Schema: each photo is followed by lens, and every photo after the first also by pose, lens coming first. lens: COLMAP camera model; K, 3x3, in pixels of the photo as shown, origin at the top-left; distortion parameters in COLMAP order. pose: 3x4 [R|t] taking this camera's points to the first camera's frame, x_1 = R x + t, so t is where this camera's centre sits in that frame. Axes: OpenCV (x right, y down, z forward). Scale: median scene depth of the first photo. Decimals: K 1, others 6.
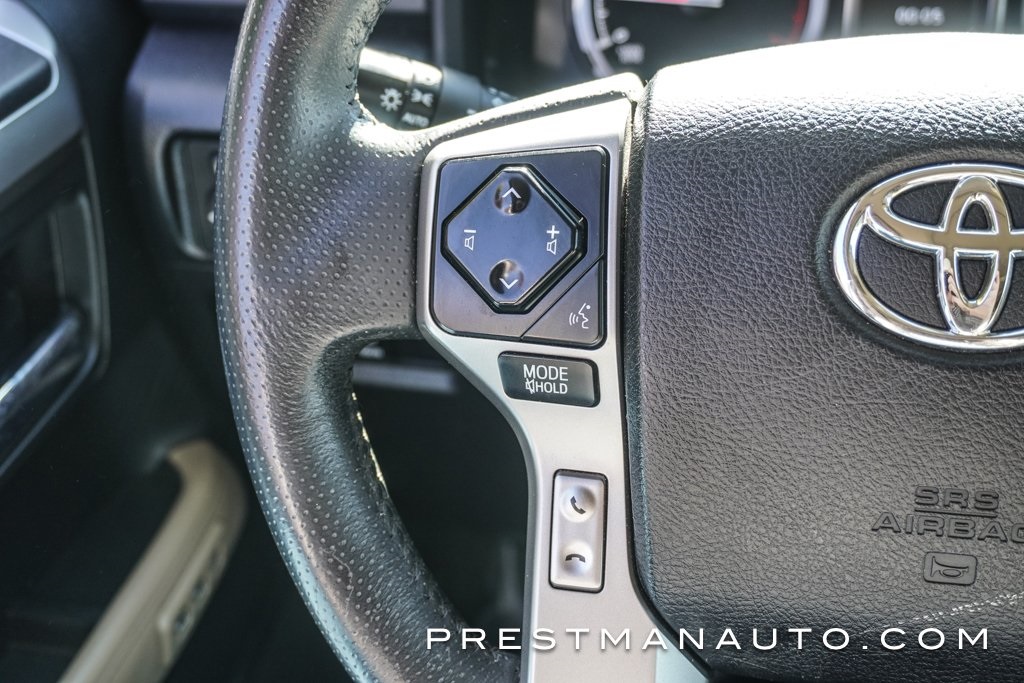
lens RADIAL K [[1304.8, 0, 512.0], [0, 1304.8, 341.5], [0, 0, 1]] dist [0.020557, -0.010932]
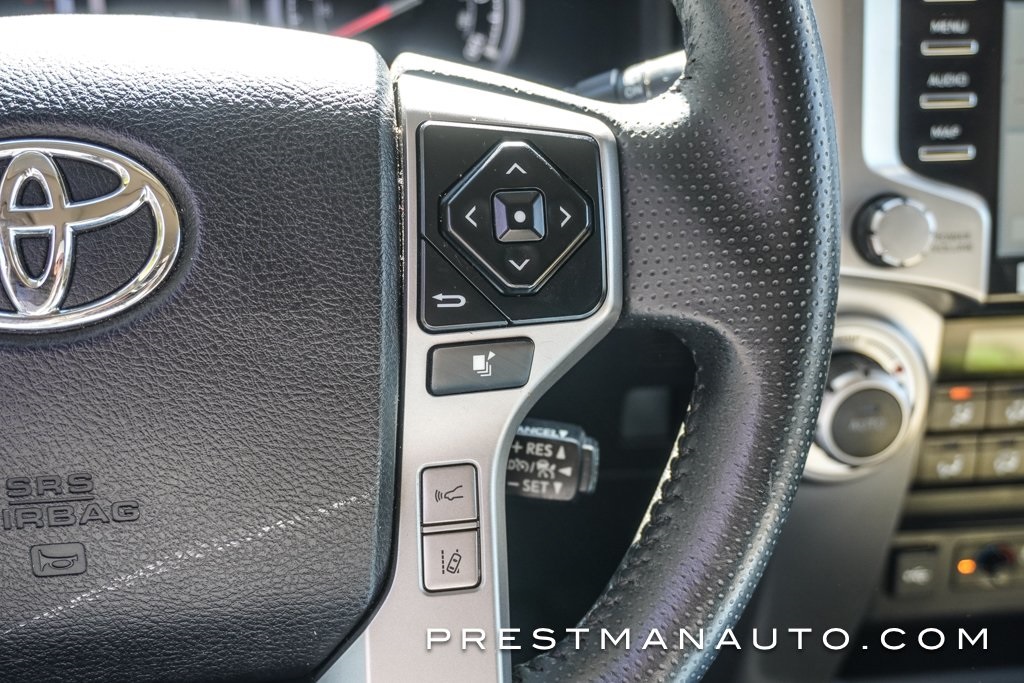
lens RADIAL K [[1304.8, 0, 512.0], [0, 1304.8, 341.5], [0, 0, 1]] dist [0.020557, -0.010932]
pose [[0.938383, -0.101550, 0.330339, 0.342899], [0.113058, 0.993463, -0.015760, 0.066705], [-0.326580, 0.052137, 0.943731, -0.023906]]
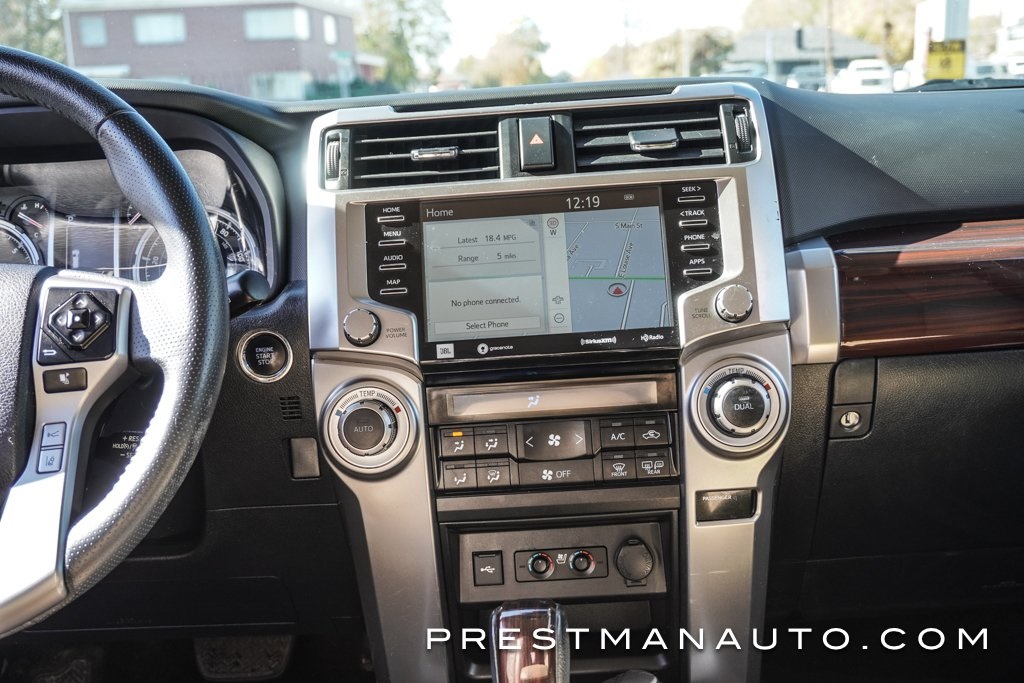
lens RADIAL K [[1159.2, 0, 512.0], [0, 1159.2, 341.5], [0, 0, 1]] dist [0.007166, 0.016890]
pose [[0.982148, -0.046375, 0.182306, 1.075044], [0.111595, 0.923821, -0.366199, 0.981017], [-0.151435, 0.380006, 0.912504, -1.203394]]
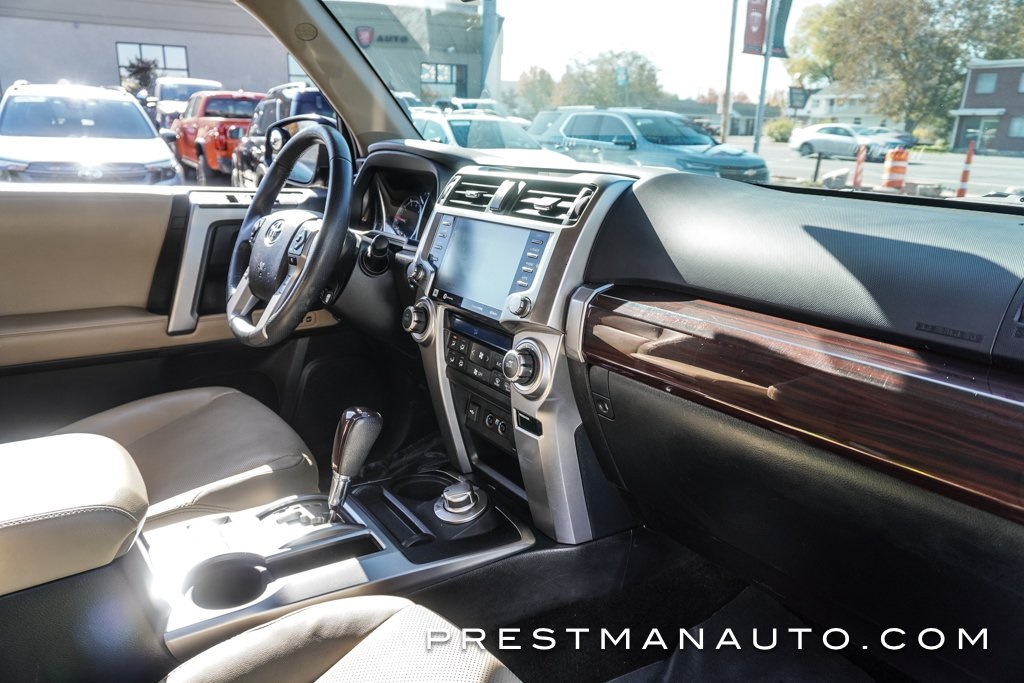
lens RADIAL K [[698.7, 0, 491.1], [0, 698.7, 344.2], [0, 0, 1]] dist [-0.048805, 0.028350]
pose [[0.725096, 0.253888, -0.640138, 3.649336], [-0.420036, 0.899677, -0.118959, 0.517929], [0.545715, 0.355138, 0.758994, -0.983599]]
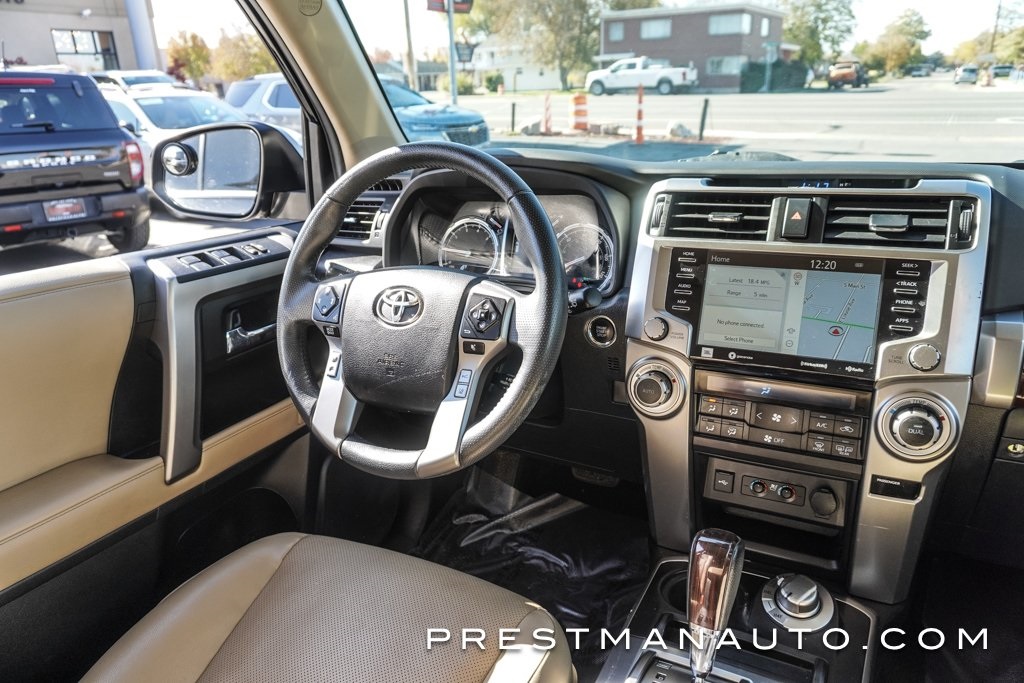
lens RADIAL K [[691.9, 0, 512.0], [0, 691.9, 341.5], [0, 0, 1]] dist [-0.036393, 0.038567]
pose [[0.959031, 0.098226, -0.265728, 1.381600], [-0.153955, 0.968080, -0.197785, 0.574522], [0.237818, 0.230592, 0.943541, -1.221270]]
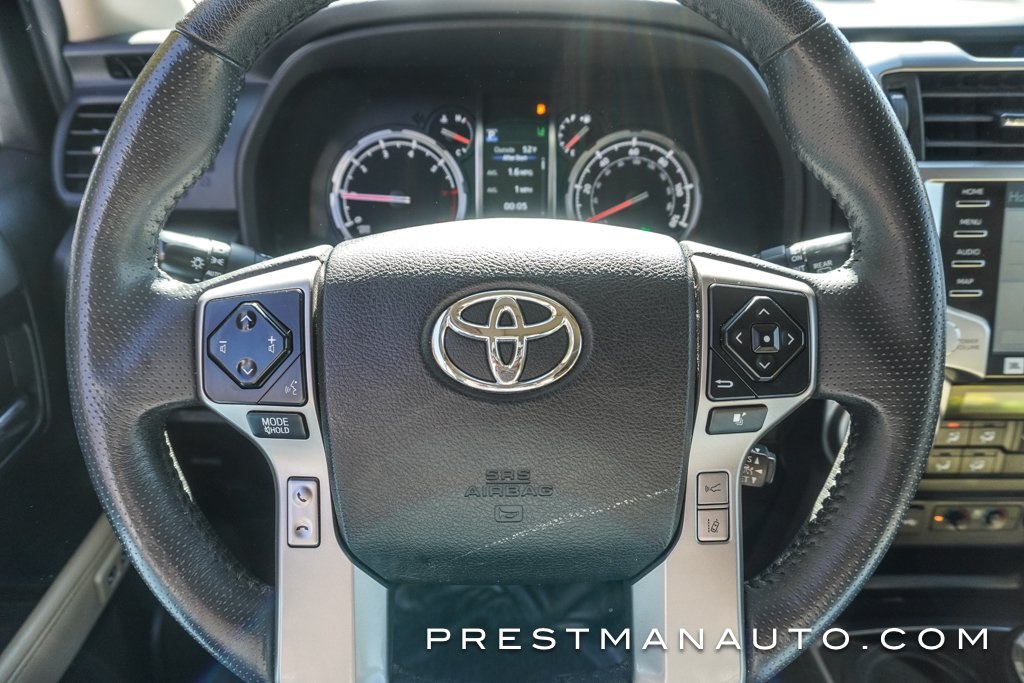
lens RADIAL K [[691.9, 0, 512.0], [0, 691.9, 341.5], [0, 0, 1]] dist [-0.036393, 0.038567]
pose [[0.977337, -0.060297, 0.202919, 0.158830], [0.069608, 0.996809, -0.039060, -0.024935], [-0.199916, 0.052300, 0.978416, 0.054752]]
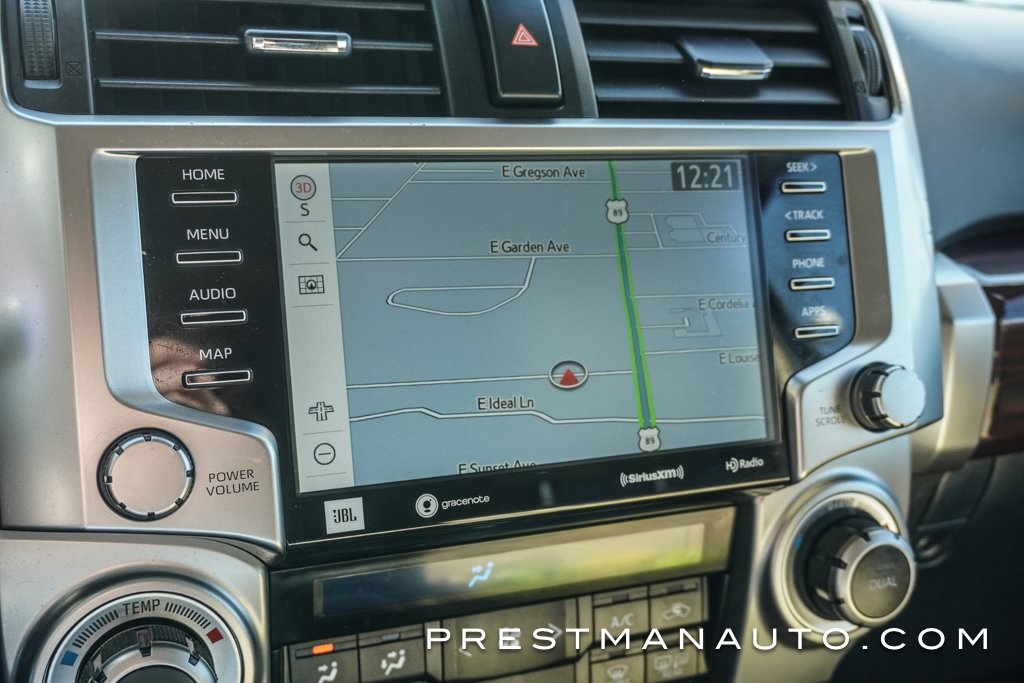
lens RADIAL K [[1123.5, 0, 512.0], [0, 1123.5, 341.5], [0, 0, 1]] dist [-0.008425, -0.003078]
pose [[0.822336, -0.081101, 0.563193, 0.928946], [0.205365, 0.965378, -0.160844, 0.084887], [-0.530649, 0.247928, 0.810520, 0.164134]]
